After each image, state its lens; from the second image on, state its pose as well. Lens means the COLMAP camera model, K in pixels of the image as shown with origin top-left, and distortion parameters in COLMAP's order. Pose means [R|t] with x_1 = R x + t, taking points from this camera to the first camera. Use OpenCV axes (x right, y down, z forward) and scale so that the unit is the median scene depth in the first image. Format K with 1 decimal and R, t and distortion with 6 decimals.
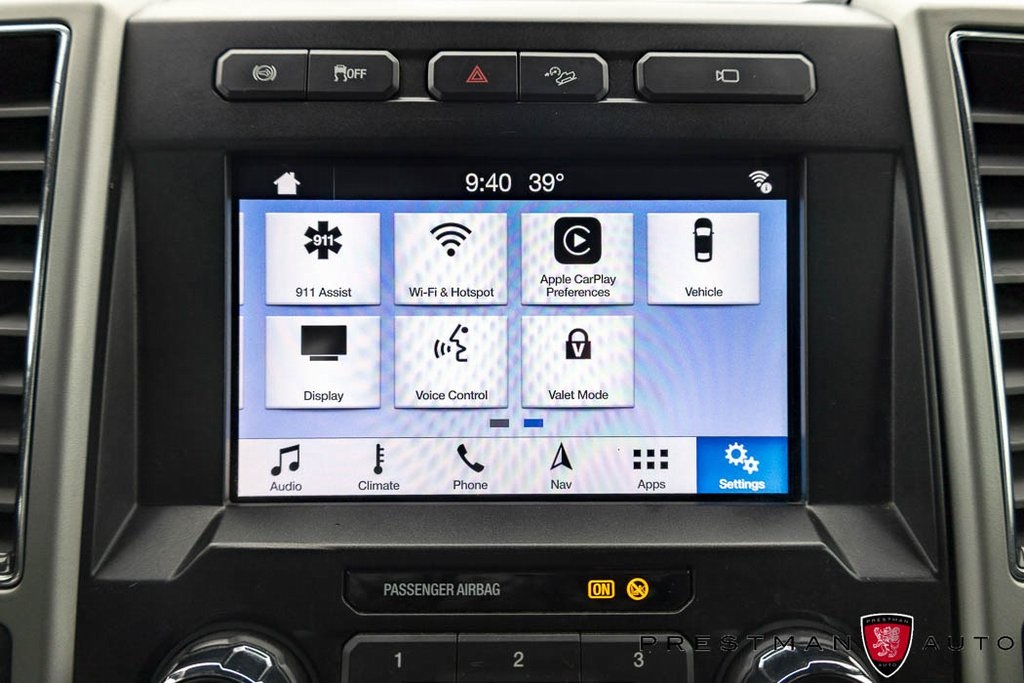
lens RADIAL K [[672.2, 0, 513.1], [0, 672.2, 340.7], [0, 0, 1]] dist [0.012333, 0.015665]
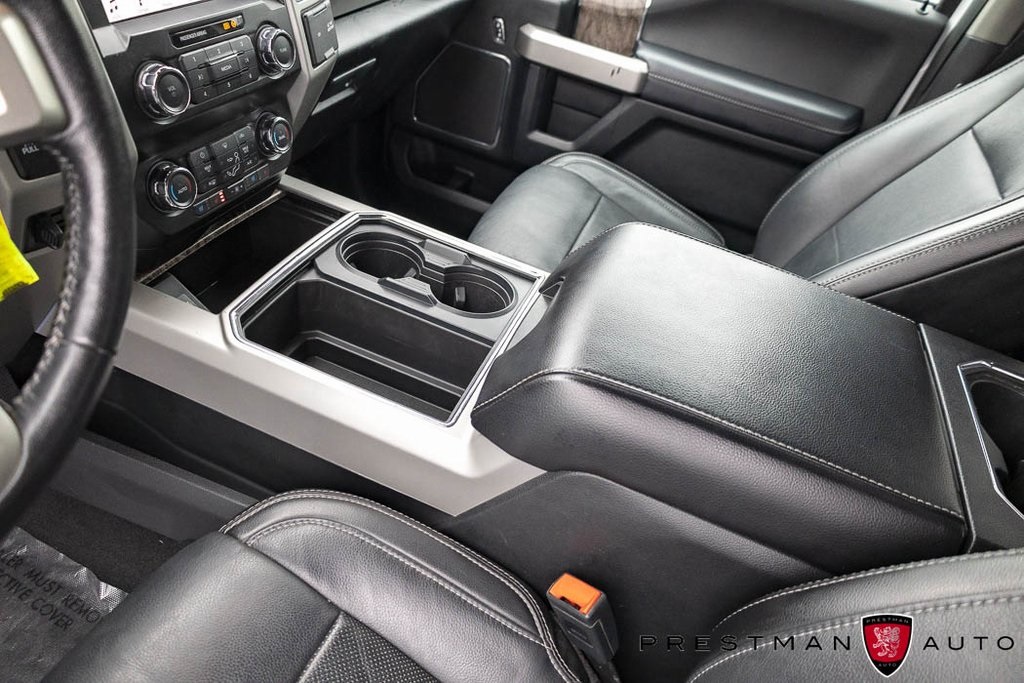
lens RADIAL K [[672.2, 0, 518.6], [0, 672.2, 333.5], [0, 0, 1]] dist [0.012333, 0.015665]
pose [[0.341589, -0.546013, 0.764975, -2.583460], [0.046862, 0.822816, 0.566372, -0.203138], [-0.938680, -0.157618, 0.306653, -1.534530]]
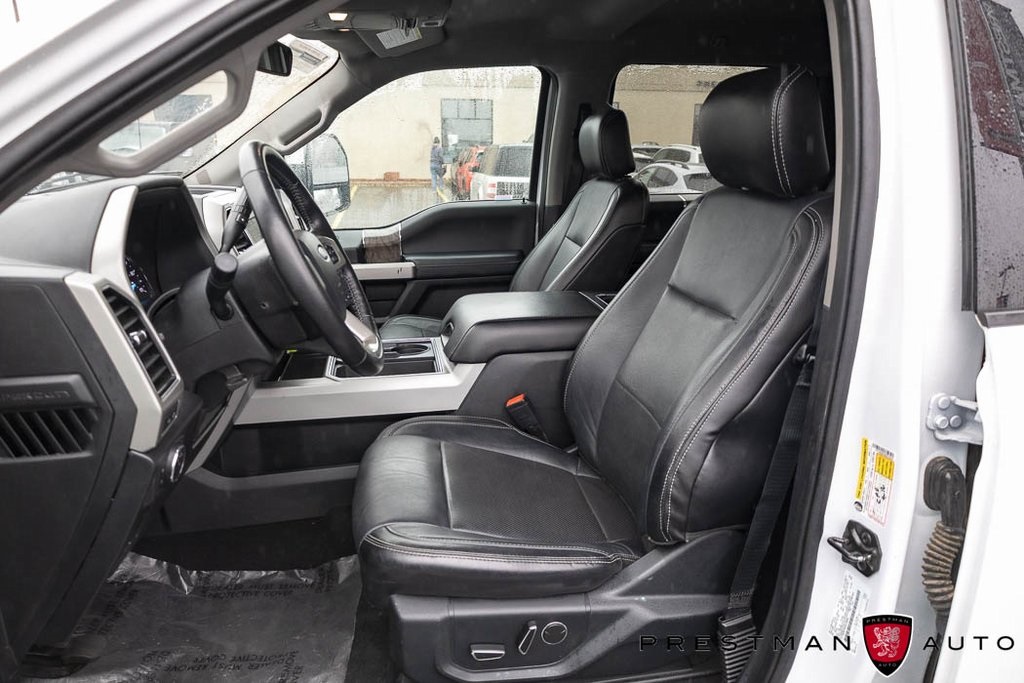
lens RADIAL K [[672.2, 0, 502.5], [0, 672.2, 334.0], [0, 0, 1]] dist [0.012333, 0.015665]
pose [[-0.151540, -0.264711, 0.952346, -7.503423], [0.260124, 0.918832, 0.296787, -0.559686], [-0.953609, 0.292704, -0.070381, -0.655922]]
